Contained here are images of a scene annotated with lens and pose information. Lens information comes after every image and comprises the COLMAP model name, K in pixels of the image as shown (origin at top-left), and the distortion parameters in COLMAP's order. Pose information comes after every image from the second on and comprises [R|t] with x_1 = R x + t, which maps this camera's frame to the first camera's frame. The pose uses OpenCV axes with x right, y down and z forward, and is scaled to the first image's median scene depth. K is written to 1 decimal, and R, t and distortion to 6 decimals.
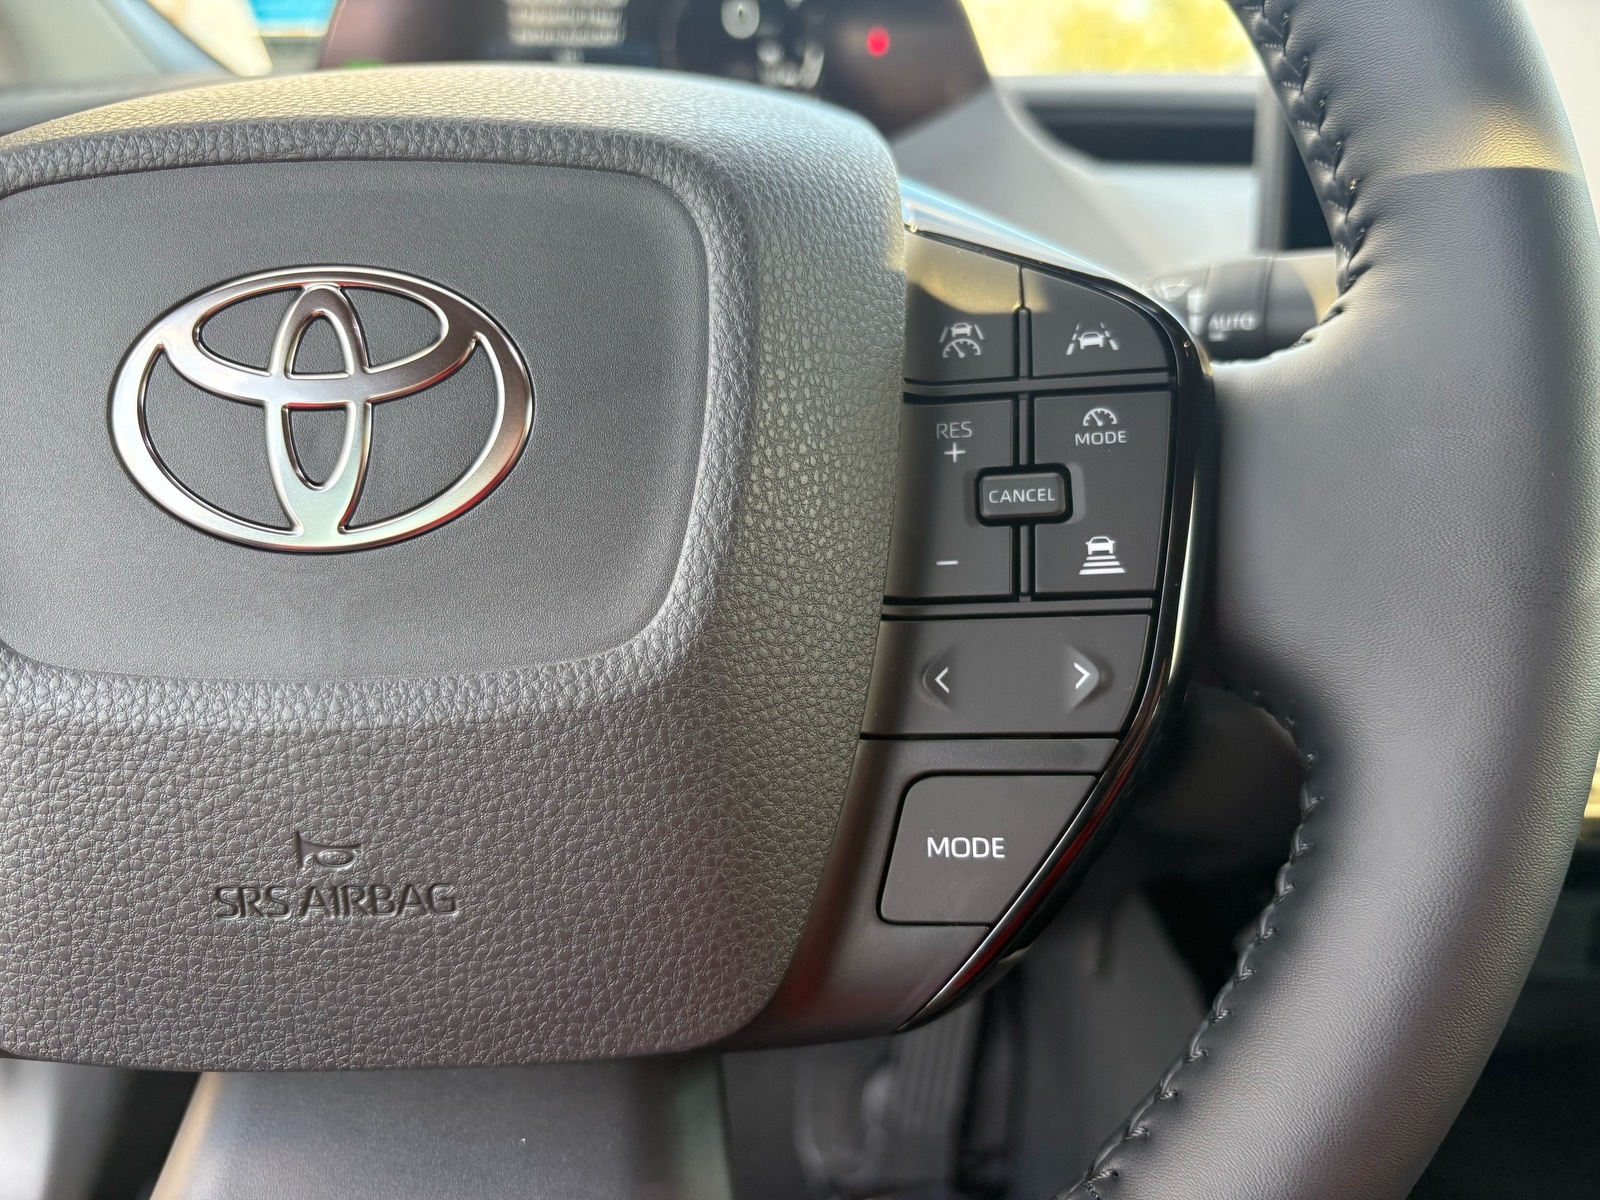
lens RADIAL K [[1227.7, 0, 806.1], [0, 1227.7, 589.0], [0, 0, 1]] dist [0.024005, -0.032480]
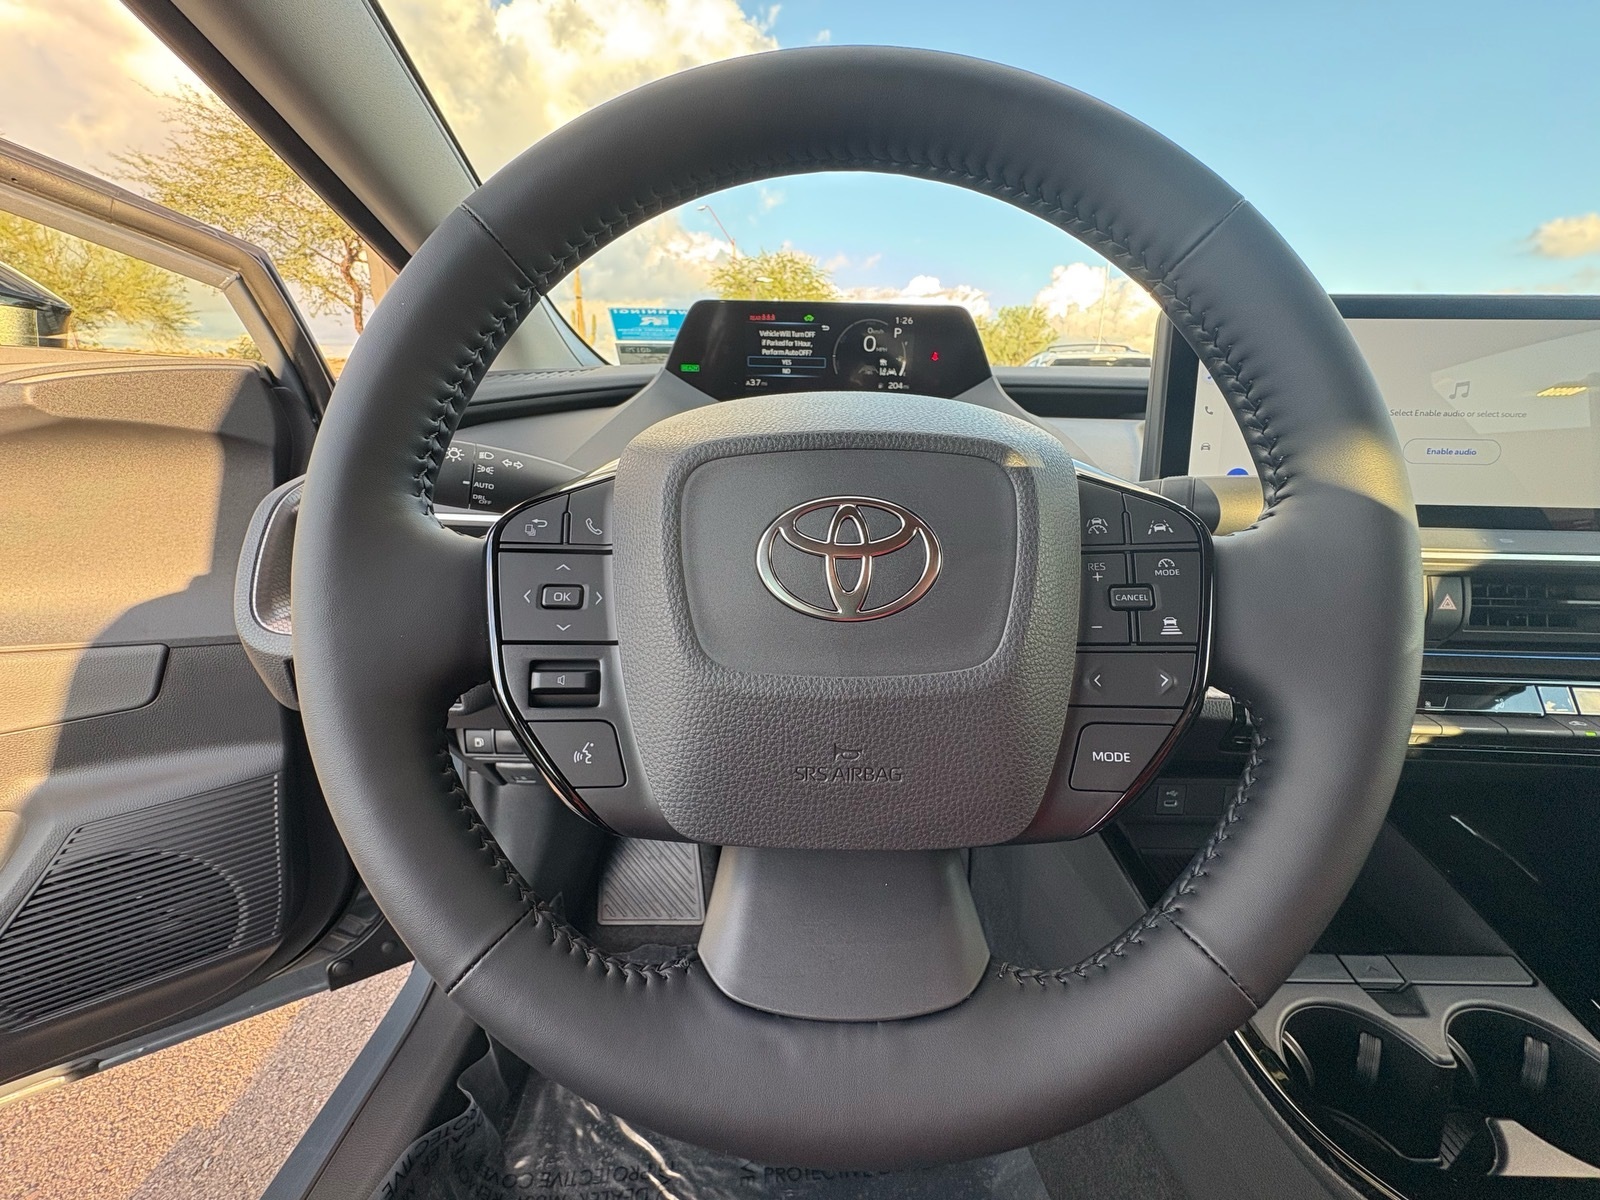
lens RADIAL K [[633.0, 0, 810.1], [0, 633.0, 597.2], [0, 0, 1]] dist [0.003037, 0.000475]
pose [[0.999674, 0.019176, -0.016846, -0.431736], [-0.019555, 0.999552, -0.022652, -0.044465], [0.016404, 0.022974, 0.999601, -0.171923]]
